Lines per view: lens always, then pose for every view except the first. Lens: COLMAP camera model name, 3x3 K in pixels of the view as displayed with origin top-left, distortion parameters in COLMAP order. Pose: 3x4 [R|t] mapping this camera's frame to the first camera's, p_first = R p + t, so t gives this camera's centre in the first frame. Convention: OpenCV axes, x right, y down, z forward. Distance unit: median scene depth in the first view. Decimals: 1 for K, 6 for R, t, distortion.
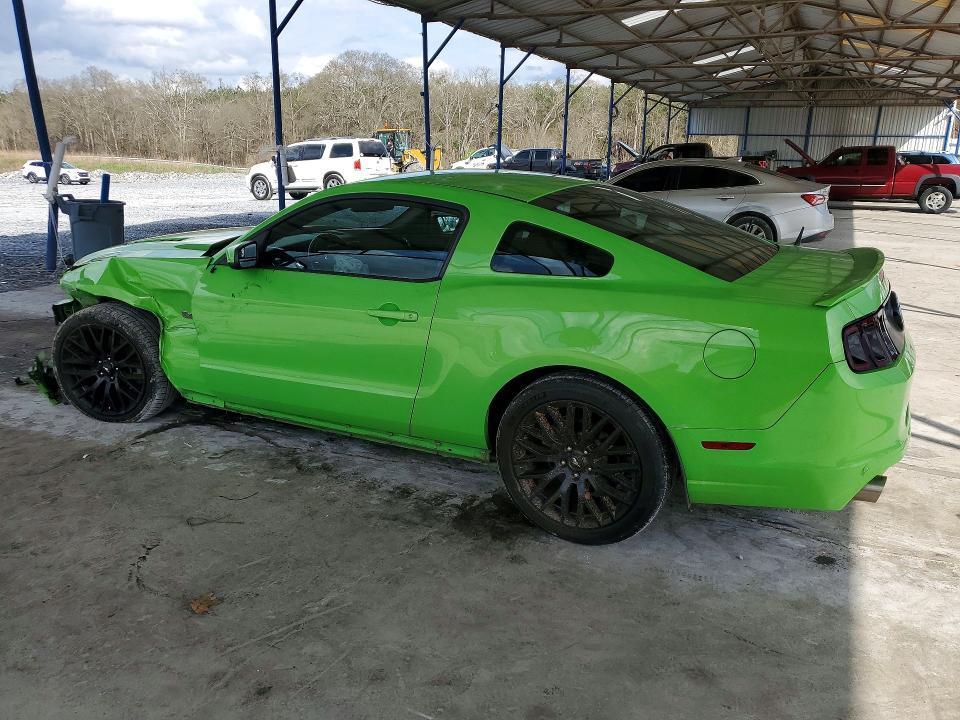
lens RADIAL K [[726.2, 0, 477.0], [0, 726.2, 360.0], [0, 0, 1]] dist [0.023599, -0.010130]
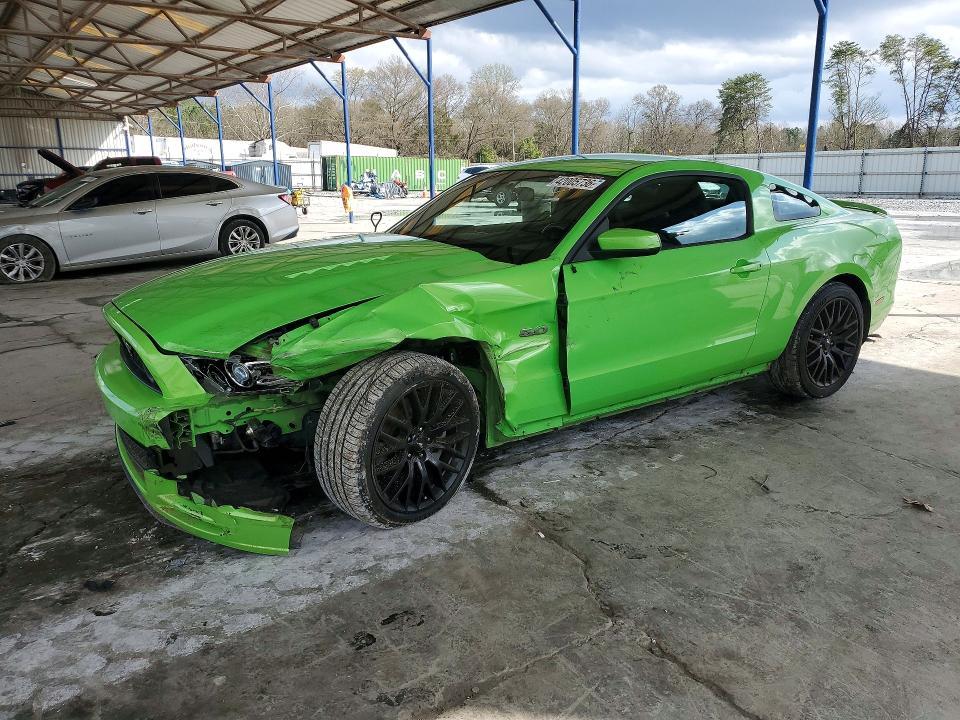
lens RADIAL K [[726.2, 0, 474.6], [0, 726.2, 362.3], [0, 0, 1]] dist [0.023599, -0.010130]
pose [[0.476448, -0.235352, 0.847117, -1.101643], [0.247978, 0.960360, 0.127342, -0.144340], [-0.843507, 0.149394, 0.515924, 0.610351]]
